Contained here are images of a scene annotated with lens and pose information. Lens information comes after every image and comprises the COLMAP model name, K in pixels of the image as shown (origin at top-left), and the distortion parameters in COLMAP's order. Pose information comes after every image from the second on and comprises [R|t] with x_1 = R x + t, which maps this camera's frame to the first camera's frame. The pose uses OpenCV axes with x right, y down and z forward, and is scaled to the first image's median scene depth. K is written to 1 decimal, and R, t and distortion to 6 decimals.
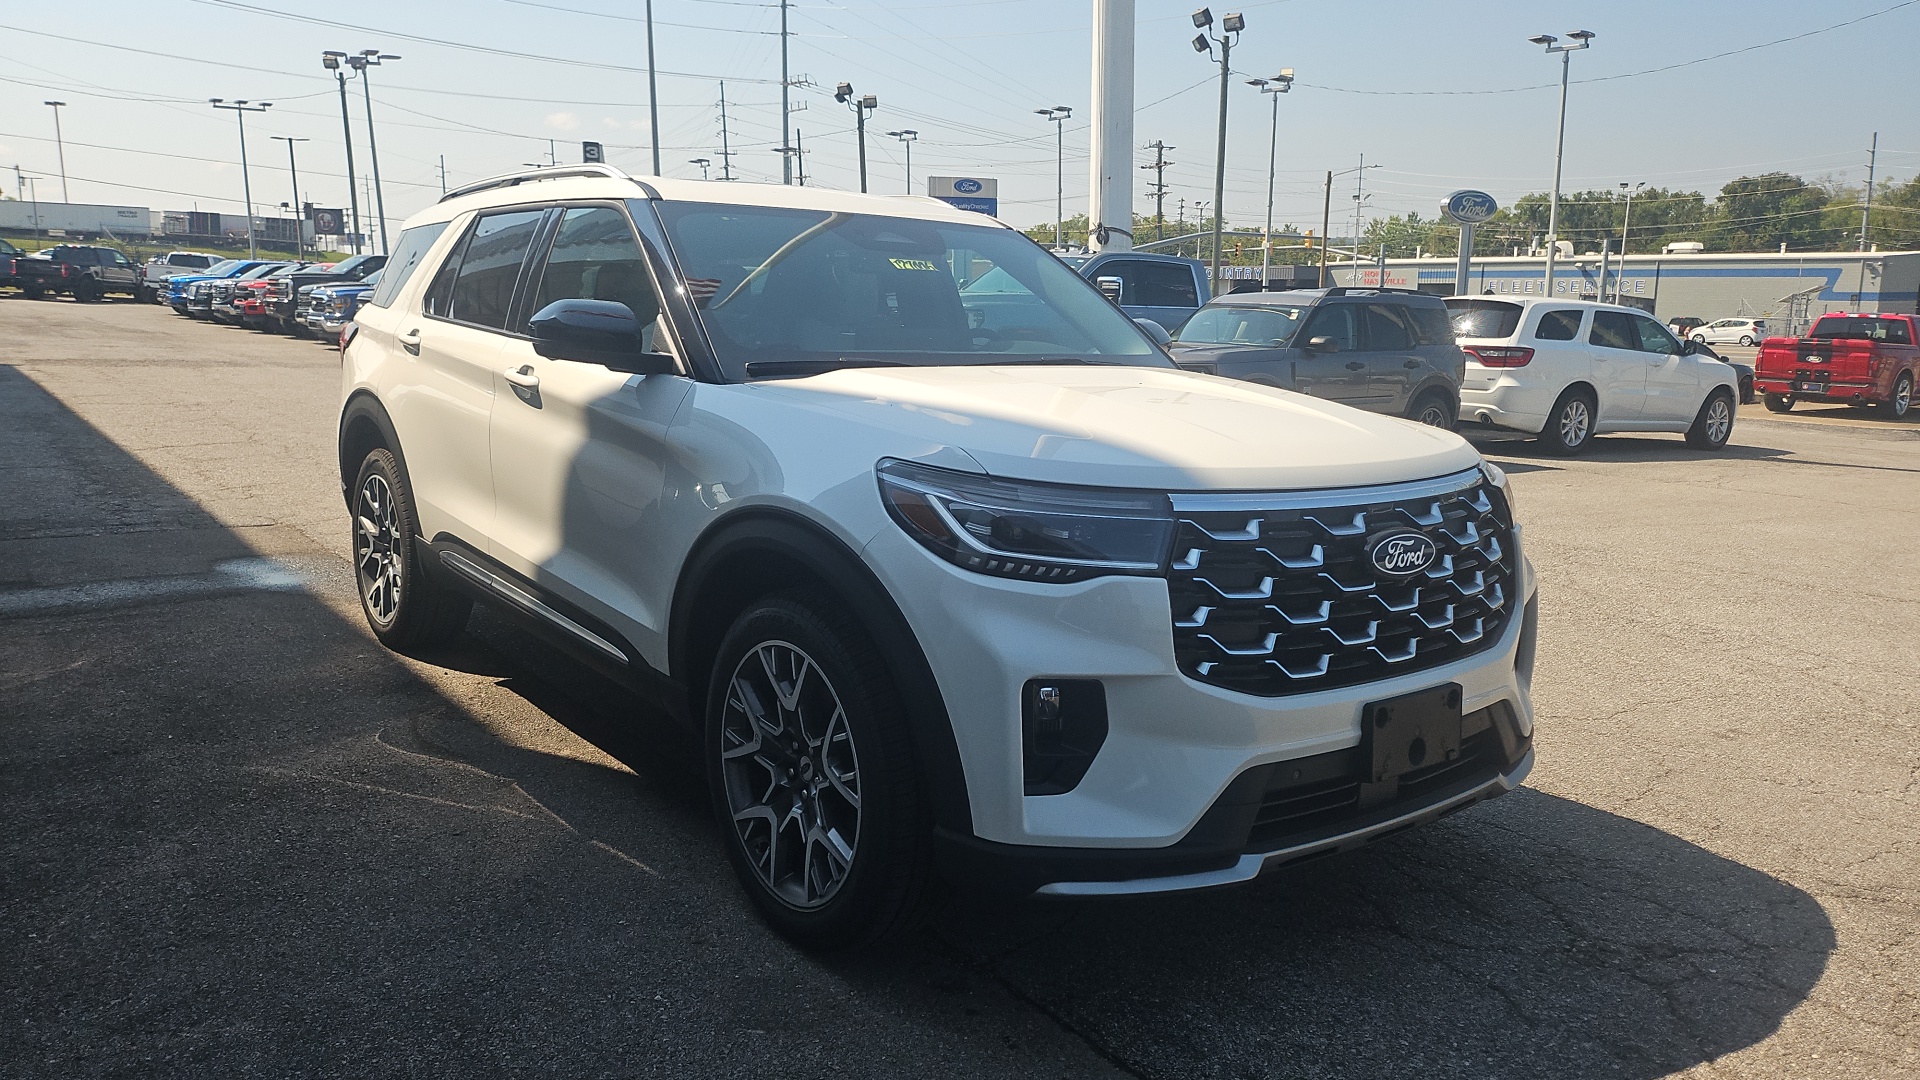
lens RADIAL K [[1376.3, 0, 947.9], [0, 1376.3, 528.0], [0, 0, 1]] dist [0.075839, -0.100871]
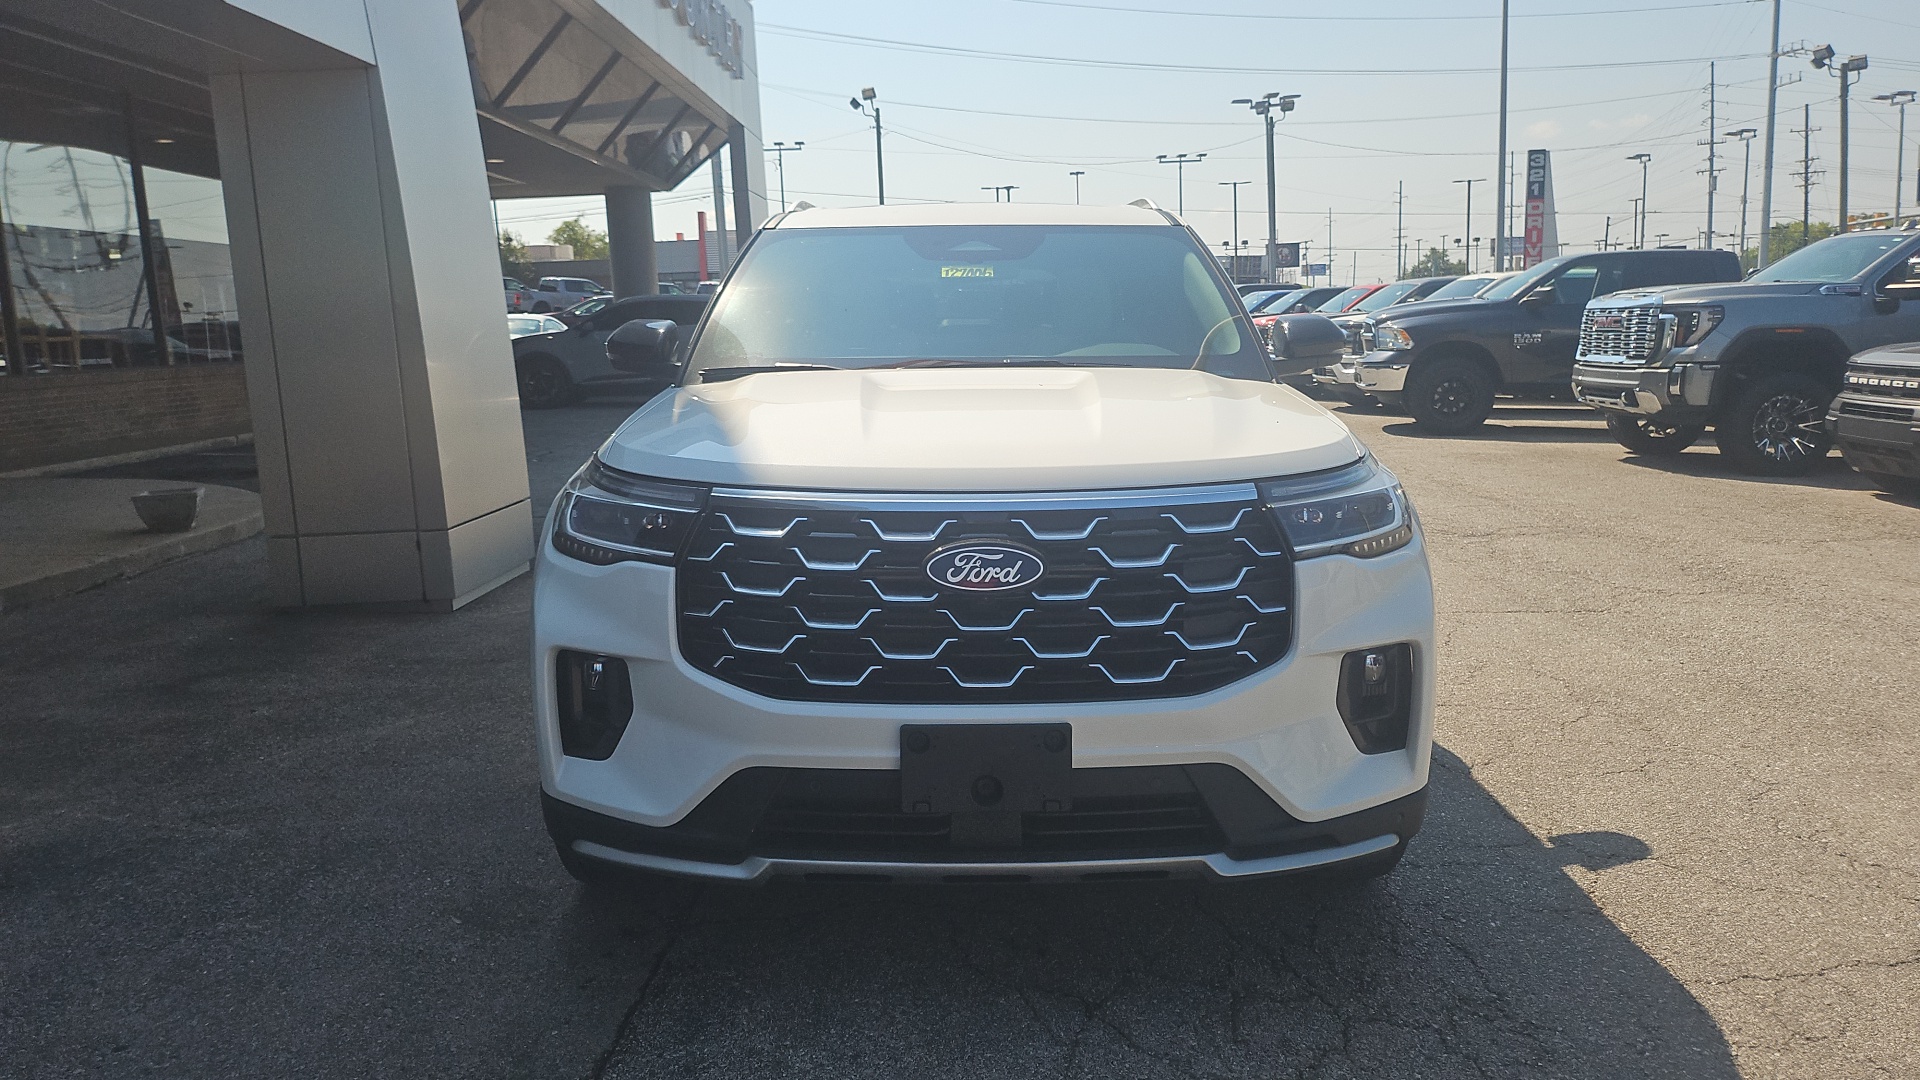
lens RADIAL K [[1376.3, 0, 947.9], [0, 1376.3, 528.0], [0, 0, 1]] dist [0.075839, -0.100871]
pose [[0.778418, 0.053379, -0.625473, 0.135406], [-0.063135, 0.997983, 0.006597, -0.001850], [0.624564, 0.034354, 0.780218, 0.044977]]
